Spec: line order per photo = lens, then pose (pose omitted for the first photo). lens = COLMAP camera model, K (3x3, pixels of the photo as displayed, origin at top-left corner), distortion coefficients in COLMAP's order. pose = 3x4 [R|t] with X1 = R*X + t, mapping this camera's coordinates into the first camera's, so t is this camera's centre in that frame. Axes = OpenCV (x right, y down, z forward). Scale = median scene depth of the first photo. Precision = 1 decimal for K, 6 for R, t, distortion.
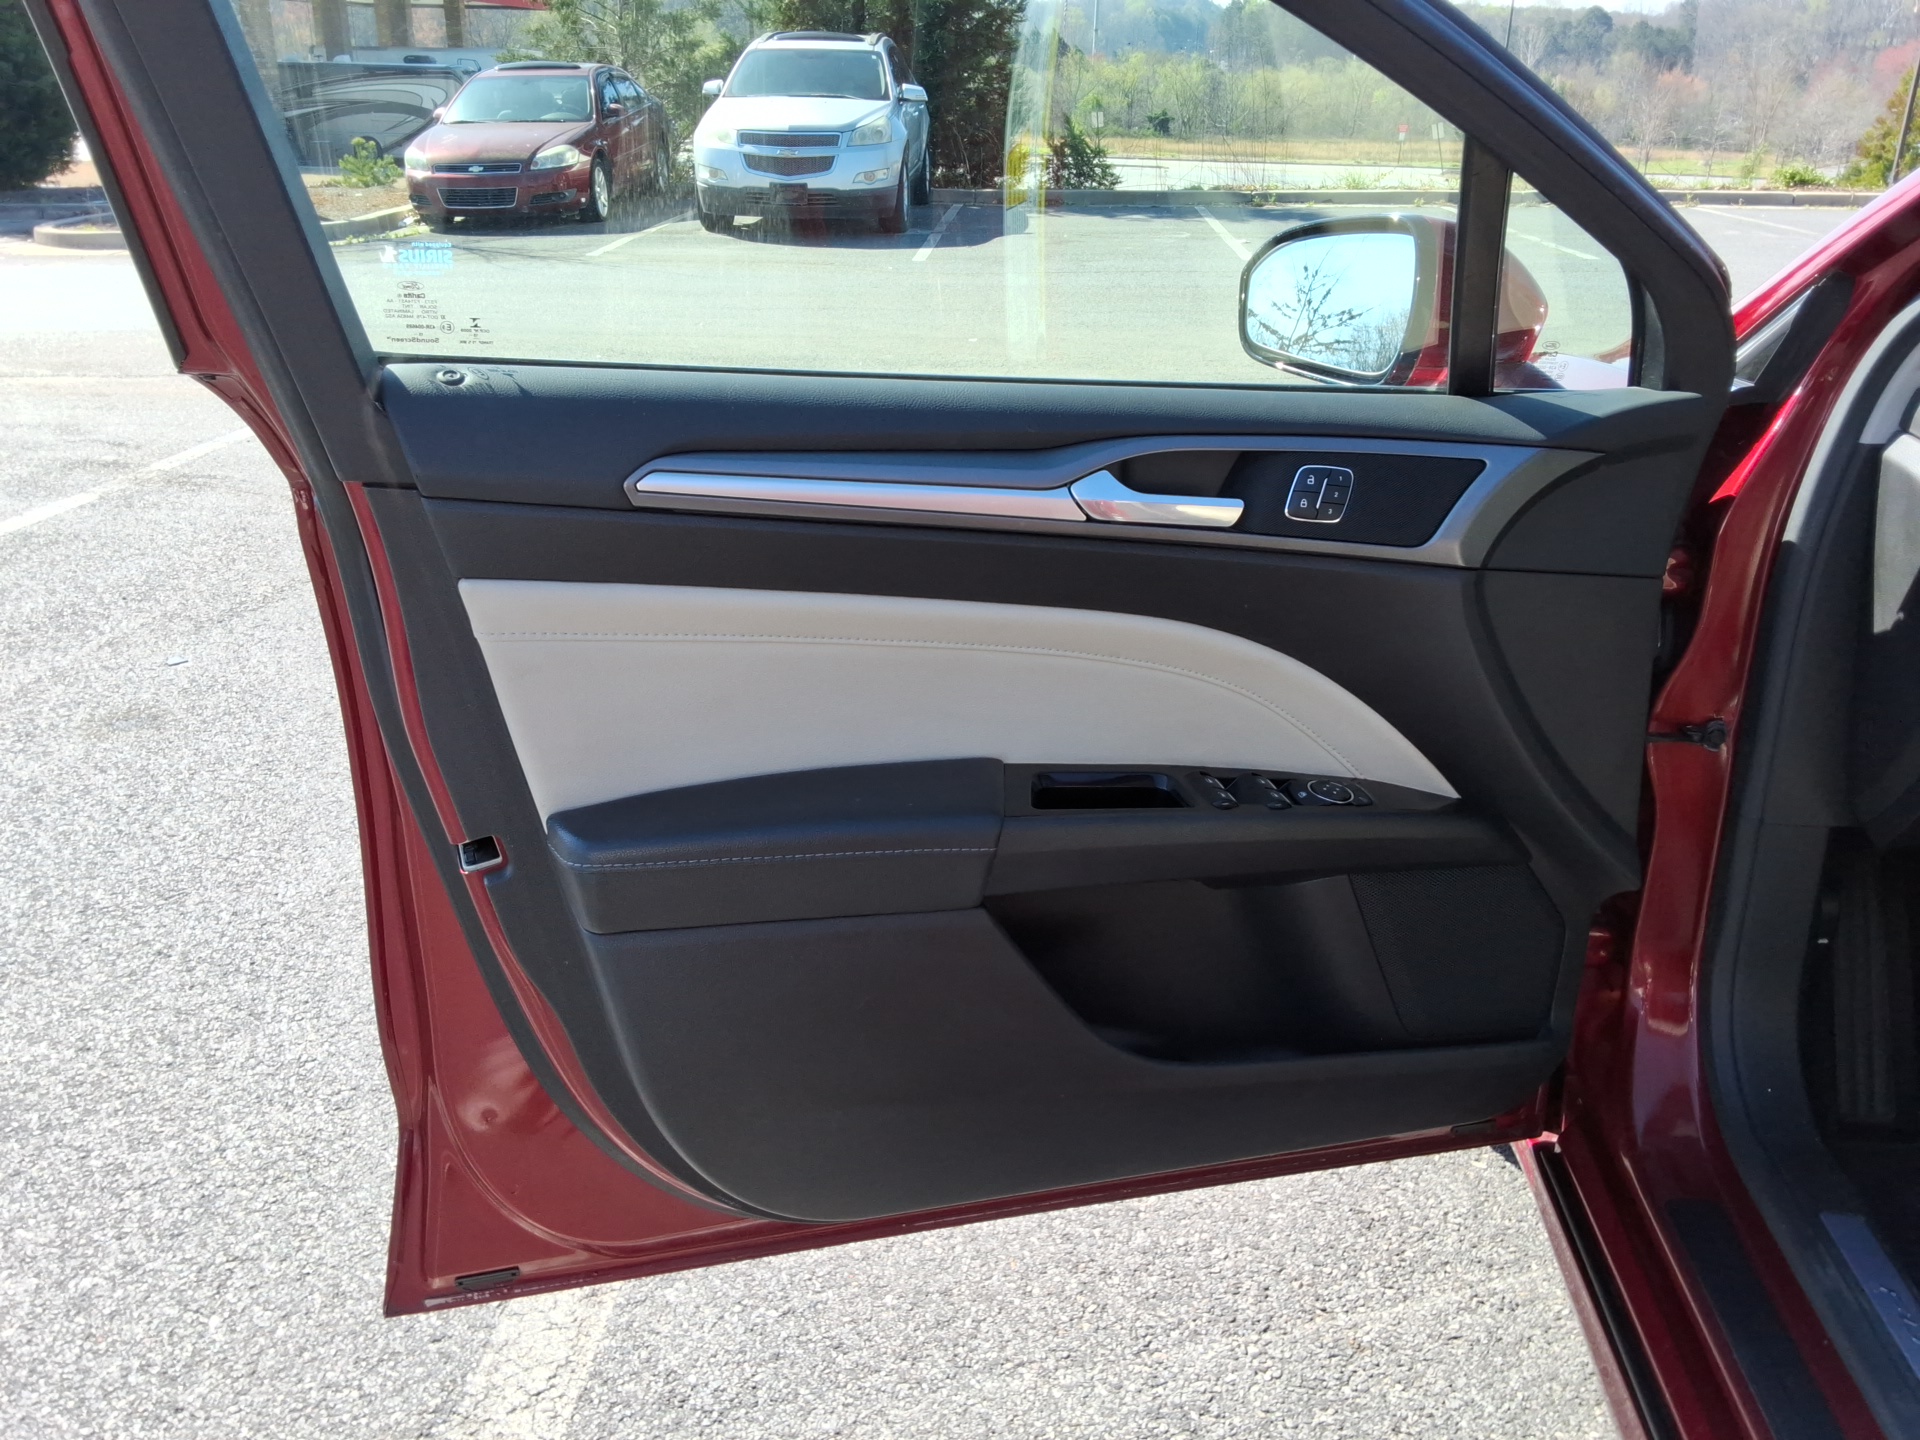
lens RADIAL K [[1552.0, 0, 974.8], [0, 1552.0, 685.4], [0, 0, 1]] dist [0.103499, -0.153666]
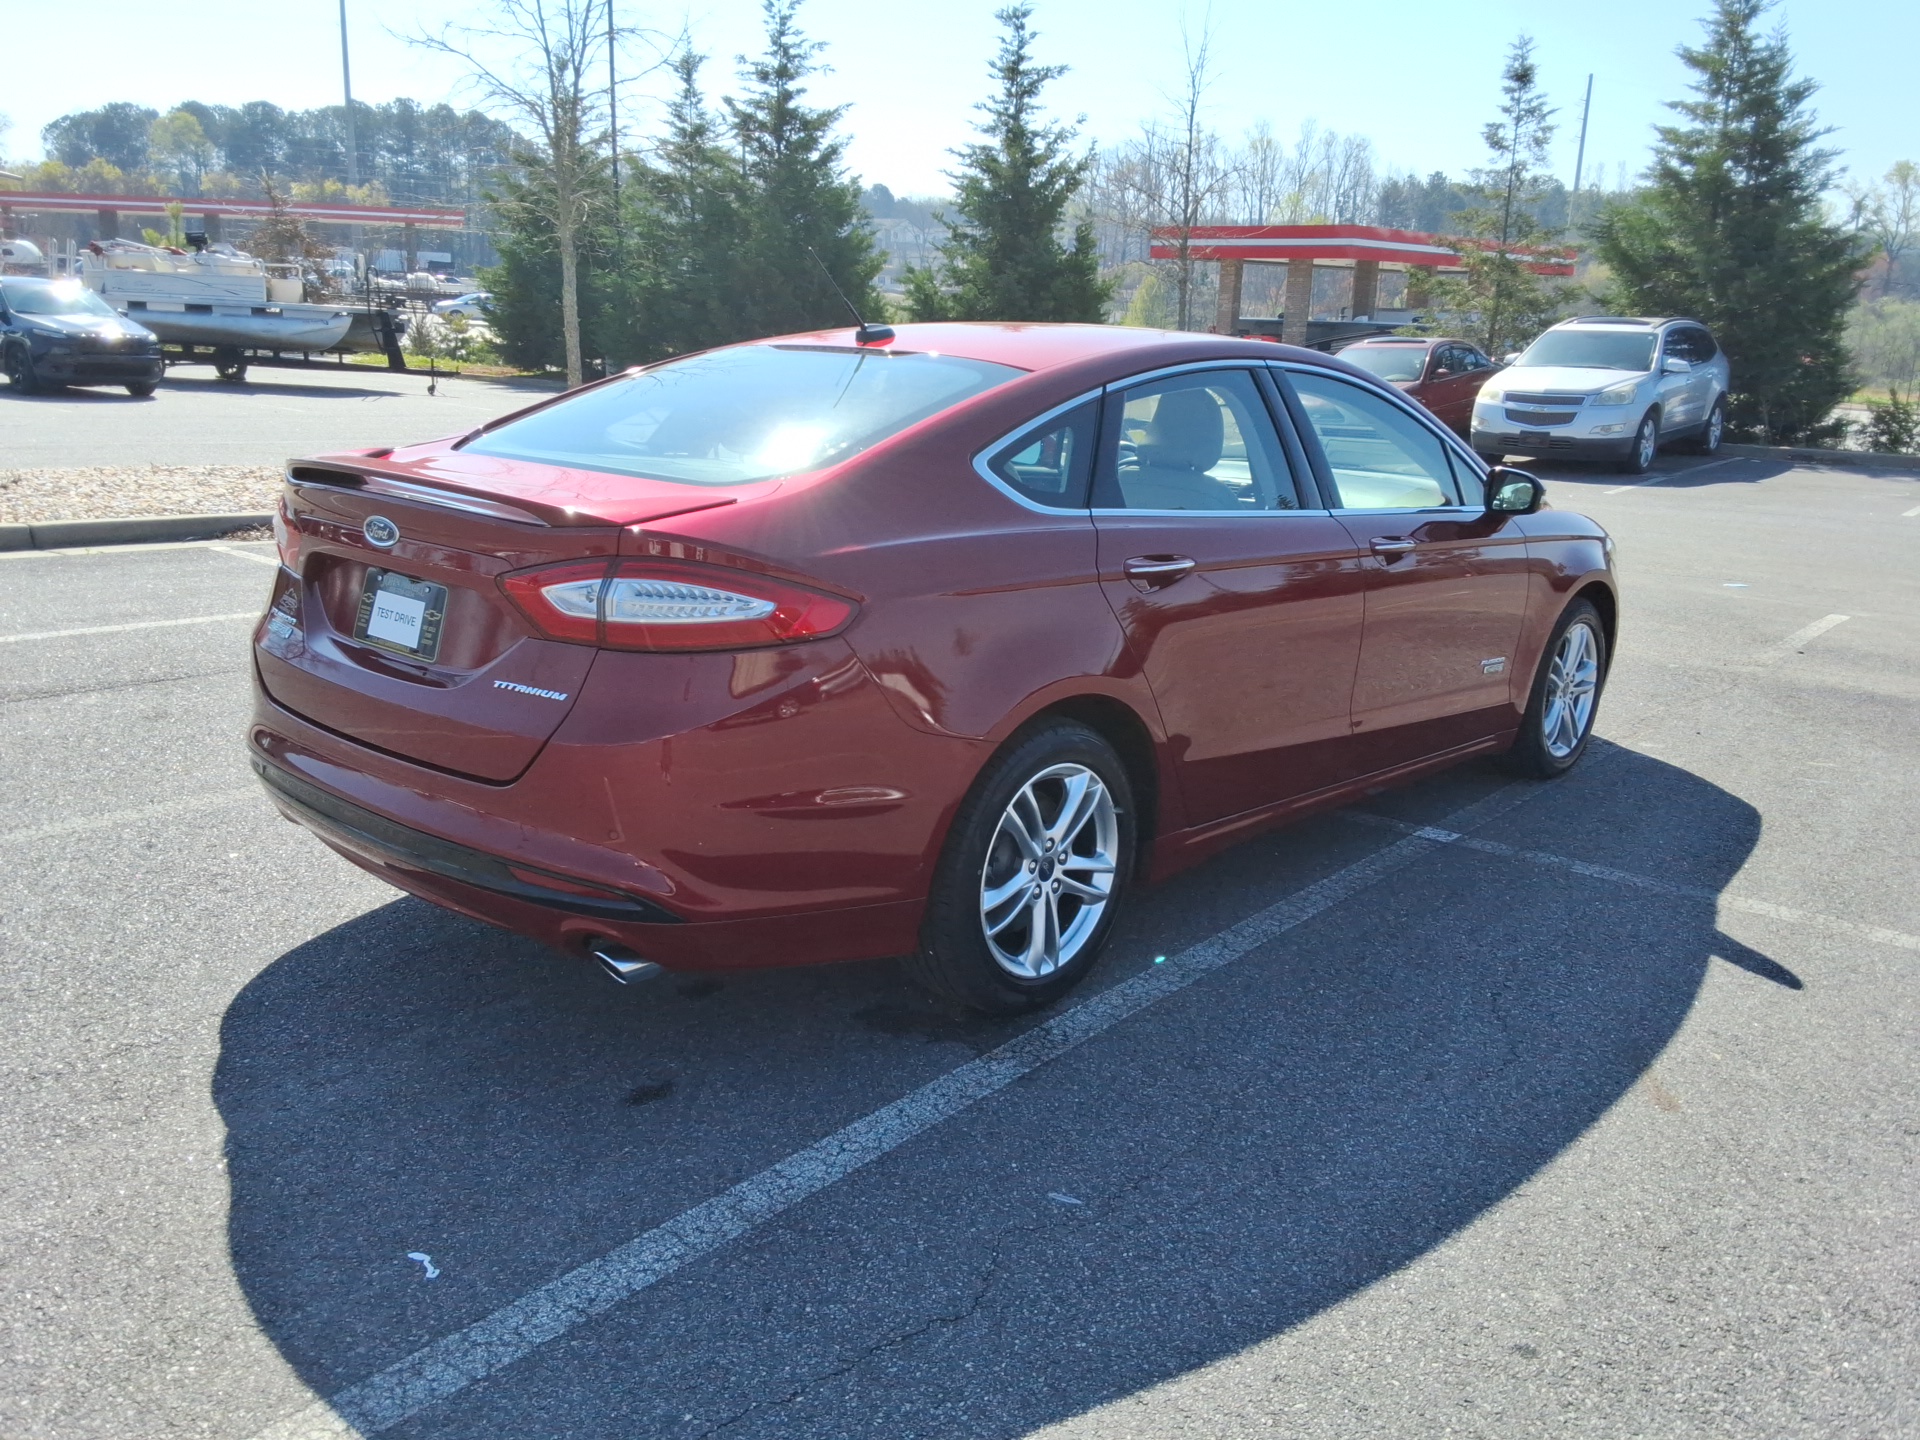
lens RADIAL K [[1552.0, 0, 980.0], [0, 1552.0, 713.0], [0, 0, 1]] dist [0.103499, -0.153666]
pose [[0.813554, 0.158638, -0.559431, 0.205419], [-0.228682, 0.971832, -0.056979, 0.063586], [0.534634, 0.174287, 0.826916, -0.208985]]
